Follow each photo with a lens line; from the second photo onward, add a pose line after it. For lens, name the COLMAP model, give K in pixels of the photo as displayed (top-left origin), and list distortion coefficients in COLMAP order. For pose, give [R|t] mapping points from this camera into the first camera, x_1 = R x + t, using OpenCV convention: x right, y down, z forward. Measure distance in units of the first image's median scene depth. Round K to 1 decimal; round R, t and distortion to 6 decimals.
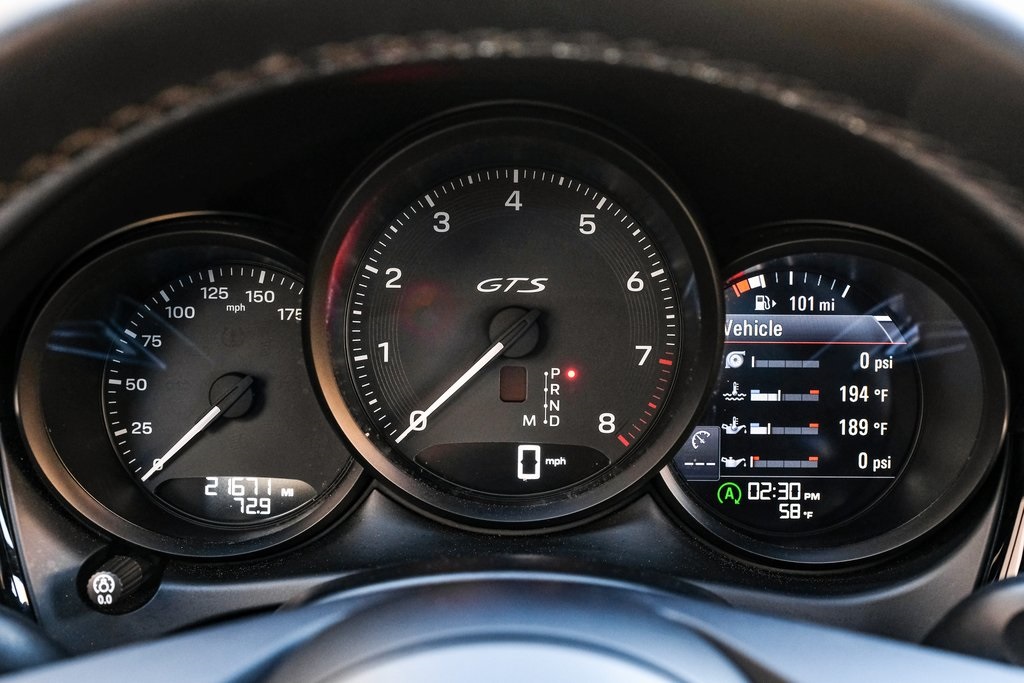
lens RADIAL K [[1402.4, 0, 513.7], [0, 1402.4, 337.8], [0, 0, 1]] dist [0.004889, 0.000000]
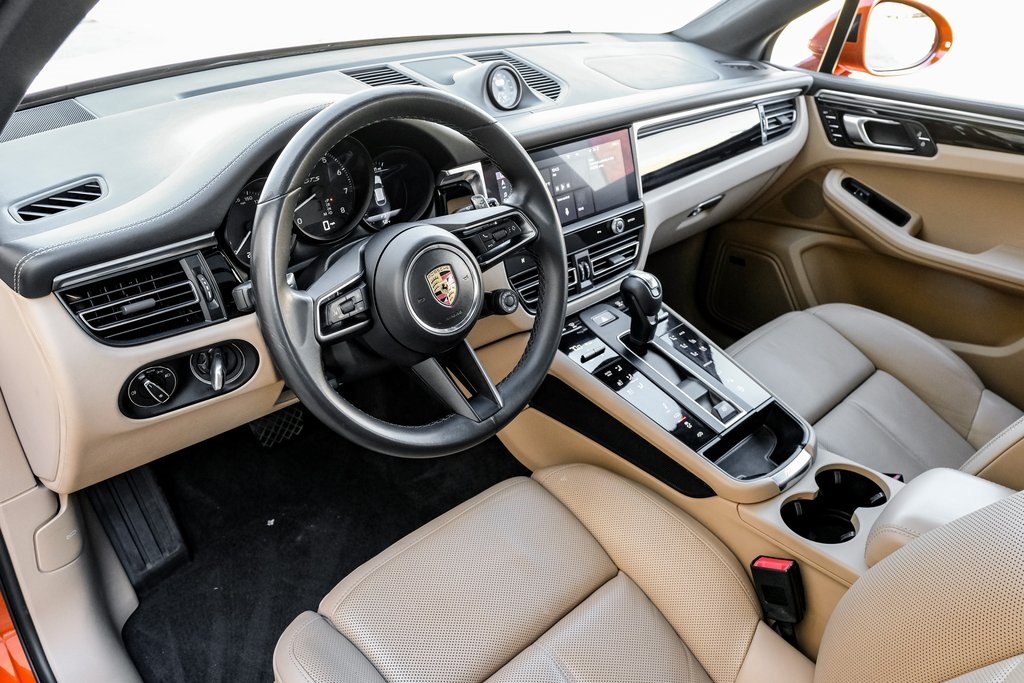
lens RADIAL K [[747.4, 0, 506.7], [0, 747.4, 344.4], [0, 0, 1]] dist [-0.011937, -0.001348]
pose [[0.723188, -0.341656, 0.600226, -0.977983], [0.236704, 0.939047, 0.249321, 0.001987], [-0.648822, -0.038230, 0.759979, -0.888417]]
